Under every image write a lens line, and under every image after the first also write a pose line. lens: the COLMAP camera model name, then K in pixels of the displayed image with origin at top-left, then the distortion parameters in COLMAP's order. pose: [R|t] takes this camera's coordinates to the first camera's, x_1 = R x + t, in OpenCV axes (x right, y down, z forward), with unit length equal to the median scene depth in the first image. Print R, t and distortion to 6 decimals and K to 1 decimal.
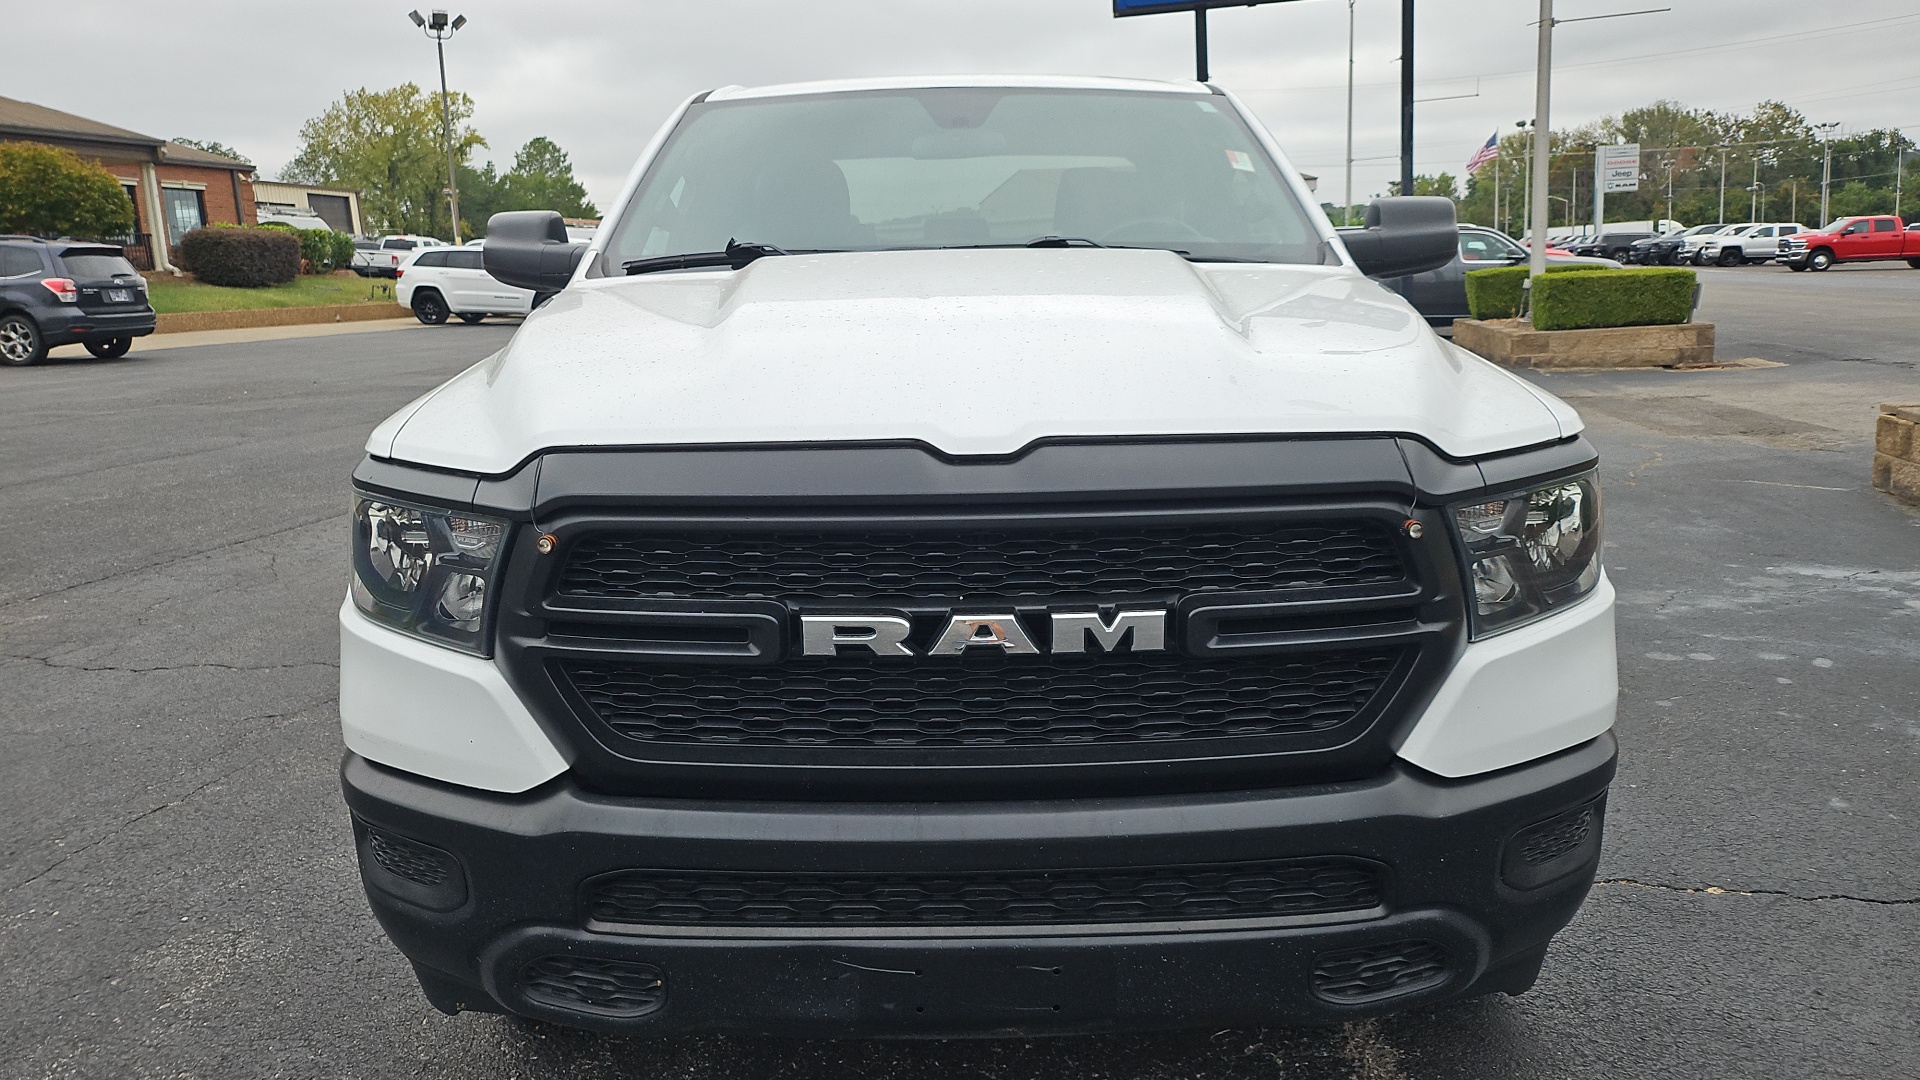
lens RADIAL K [[1365.8, 0, 984.8], [0, 1365.8, 543.6], [0, 0, 1]] dist [-0.010332, 0.001258]
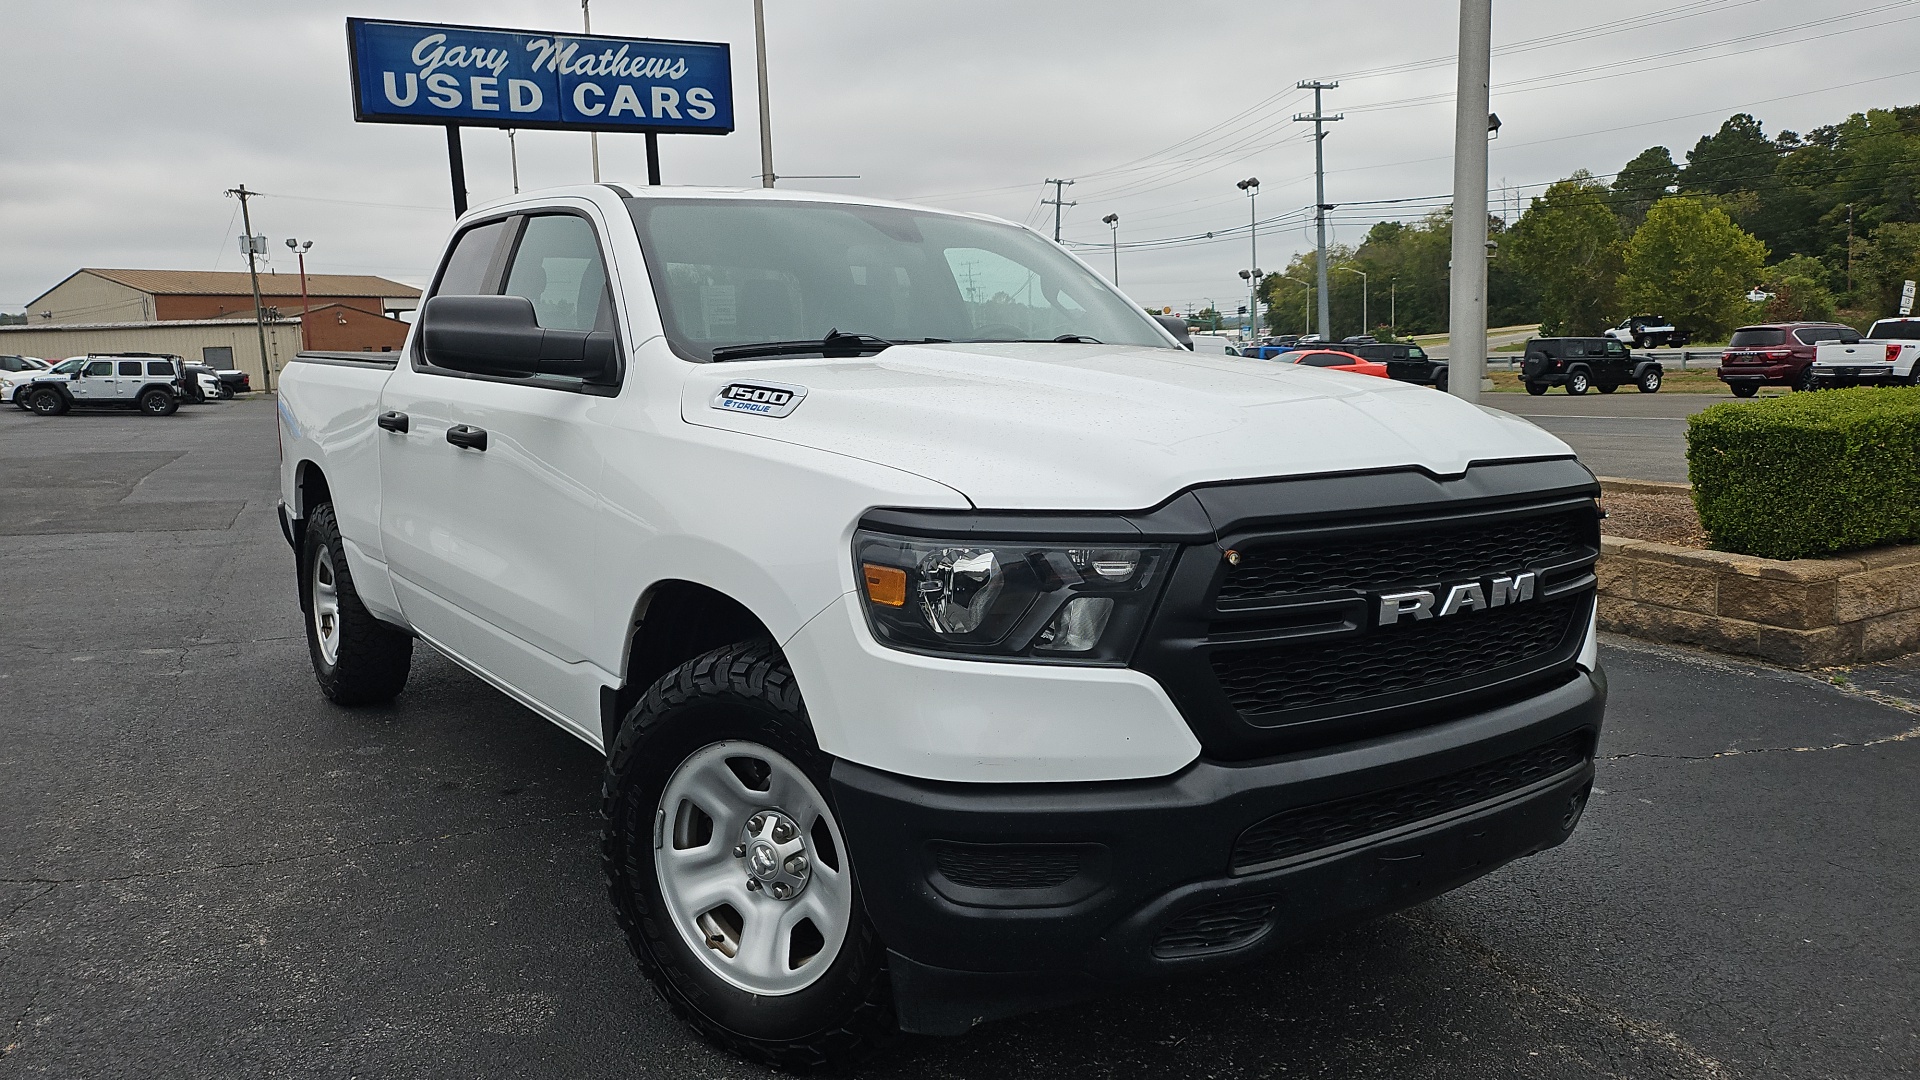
lens RADIAL K [[1337.8, 0, 986.6], [0, 1337.8, 542.1], [0, 0, 1]] dist [0.061224, -0.084687]
pose [[0.823616, -0.064370, 0.563482, -1.149618], [0.110424, 0.992725, -0.047996, 0.019337], [-0.556294, 0.101752, 0.824733, 0.097231]]
